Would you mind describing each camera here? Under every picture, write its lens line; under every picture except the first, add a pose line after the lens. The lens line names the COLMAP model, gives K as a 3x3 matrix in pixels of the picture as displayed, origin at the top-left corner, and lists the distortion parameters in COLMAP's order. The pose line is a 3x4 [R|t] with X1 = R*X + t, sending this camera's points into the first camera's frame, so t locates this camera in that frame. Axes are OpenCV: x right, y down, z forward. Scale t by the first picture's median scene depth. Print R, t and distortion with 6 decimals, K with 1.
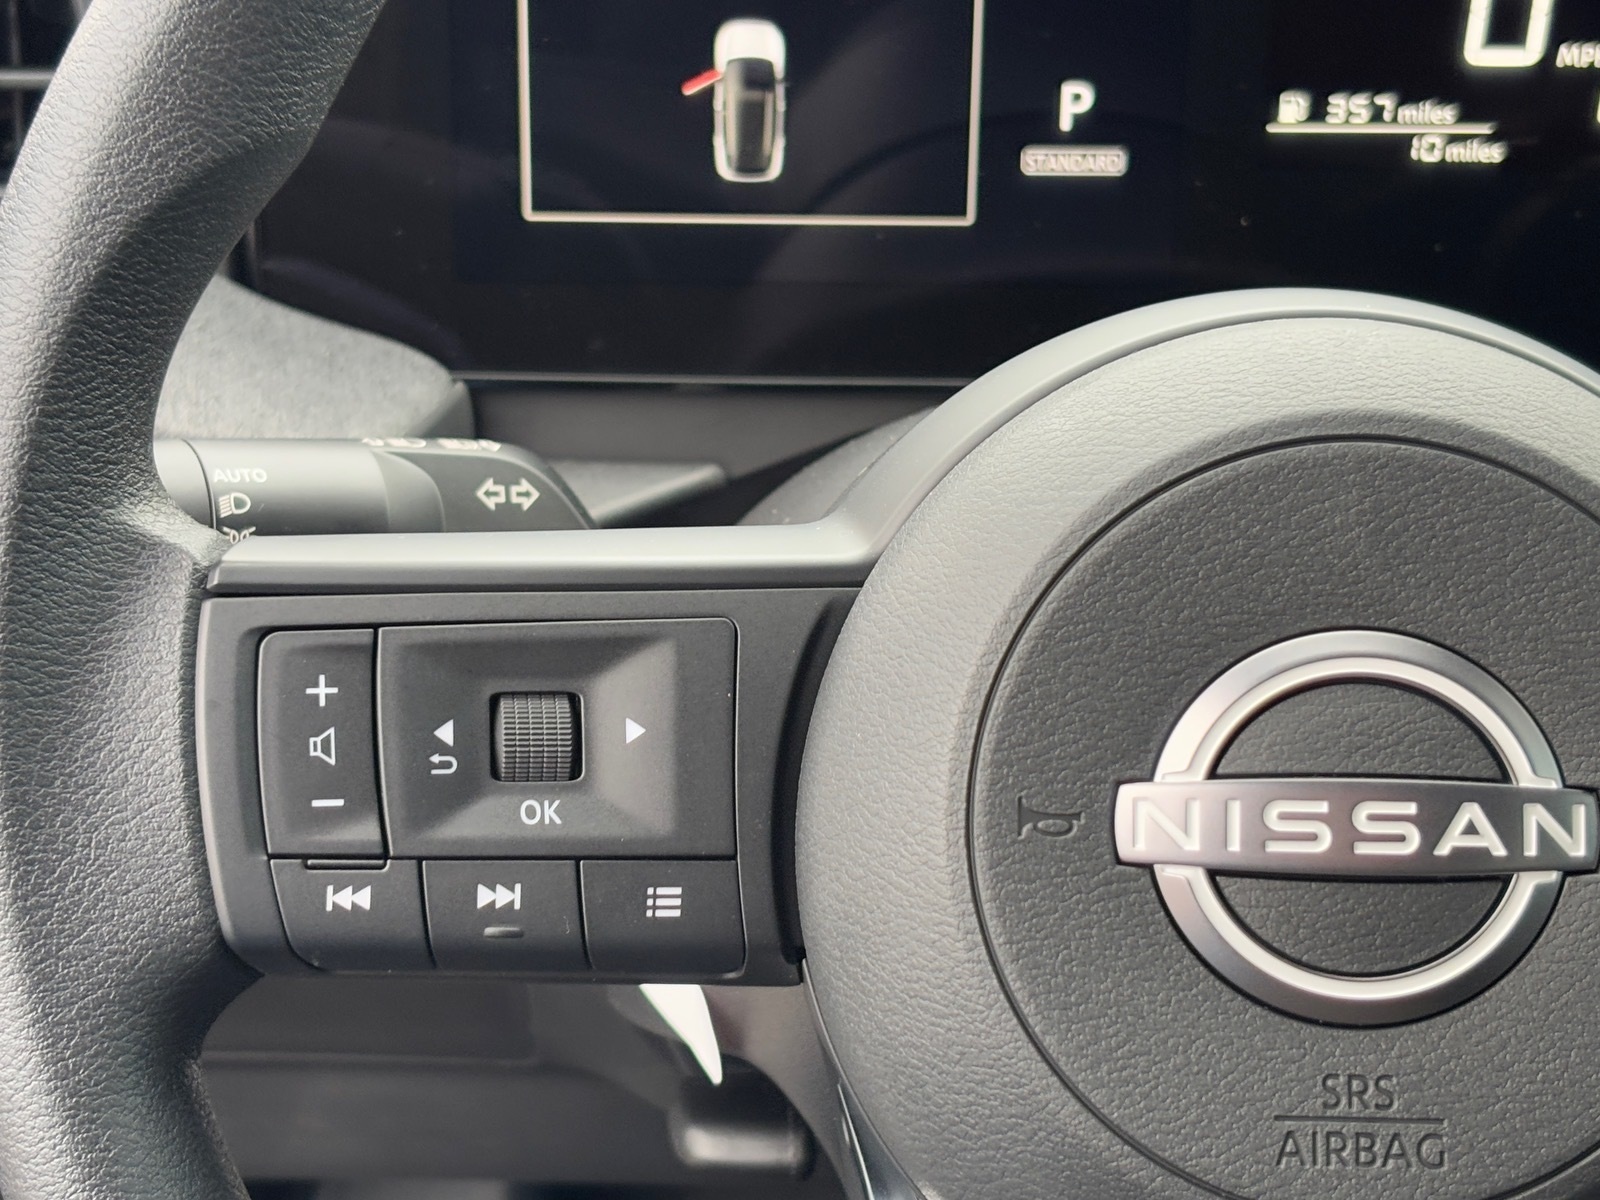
lens RADIAL K [[2999.2, 0, 749.4], [0, 2999.2, 635.5], [0, 0, 1]] dist [0.102232, 0.000000]
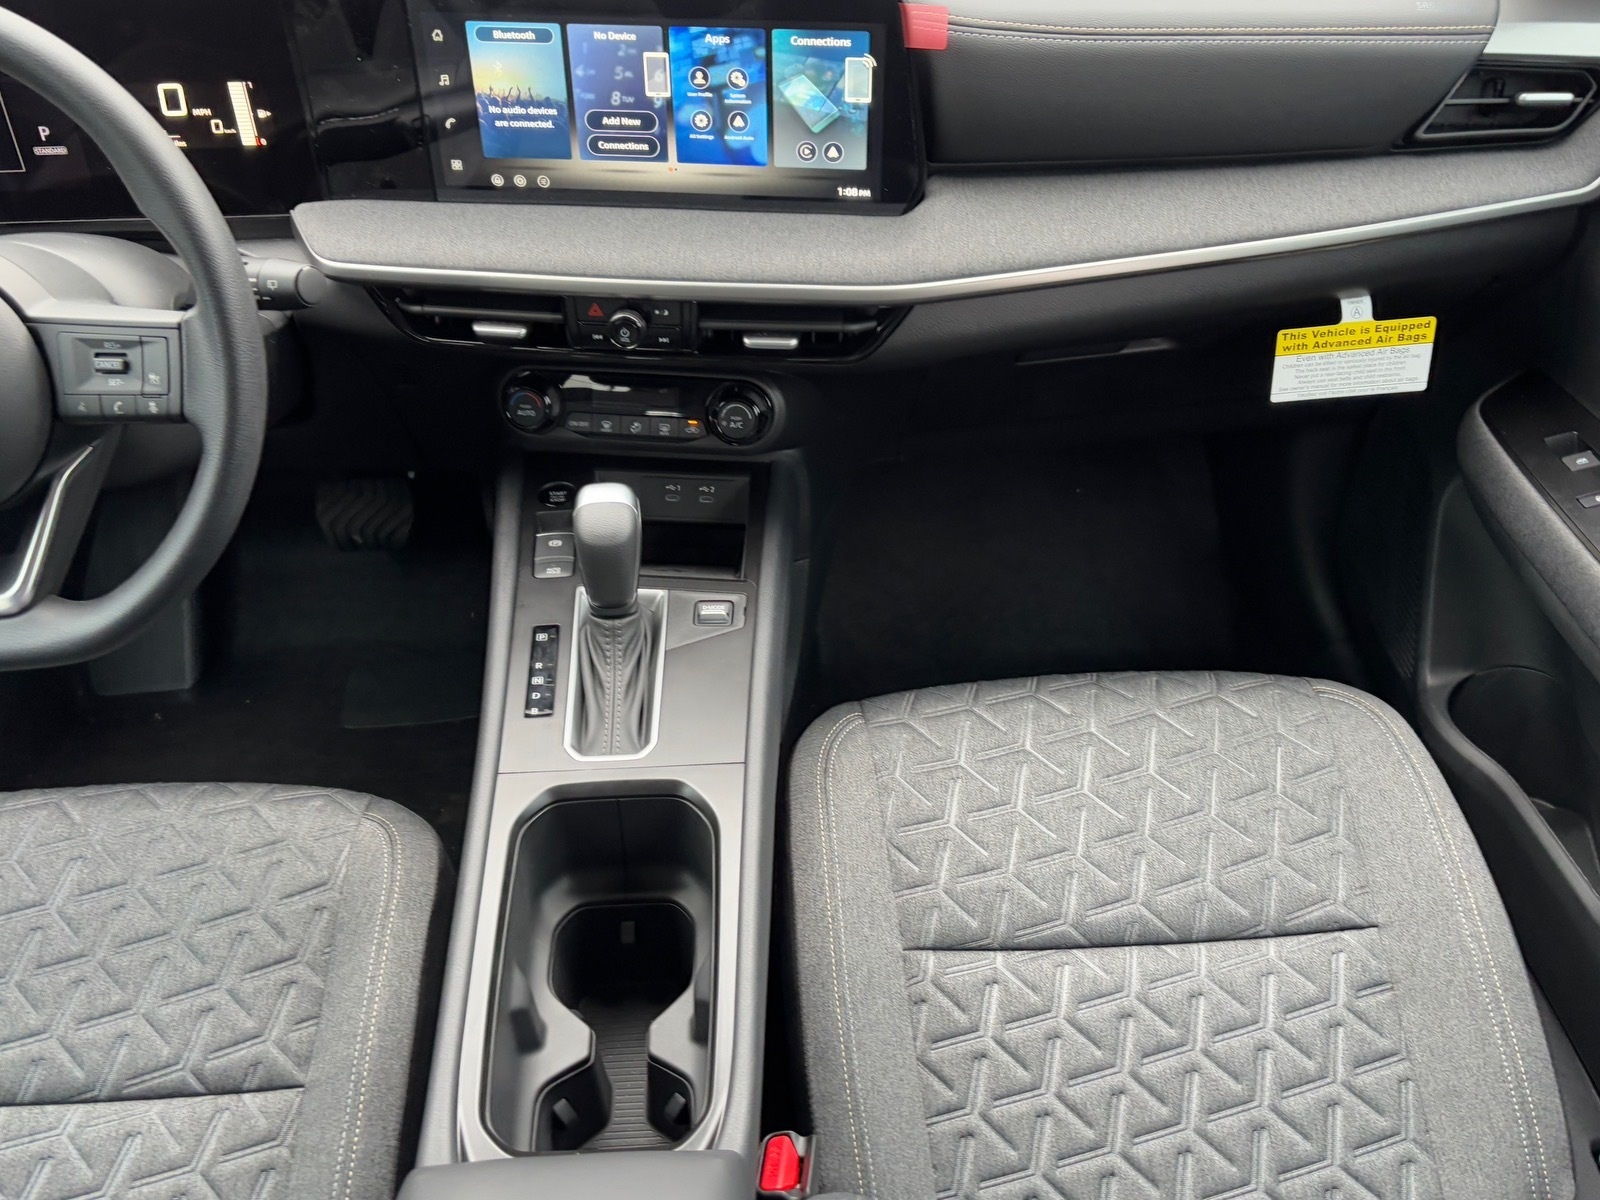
lens RADIAL K [[1418.1, 0, 805.6], [0, 1418.1, 602.9], [0, 0, 1]] dist [0.019038, -0.000506]
pose [[0.998520, -0.048147, 0.025304, 1.343098], [0.038916, 0.957421, 0.286059, -0.161119], [-0.038000, -0.284651, 0.957878, -0.966562]]
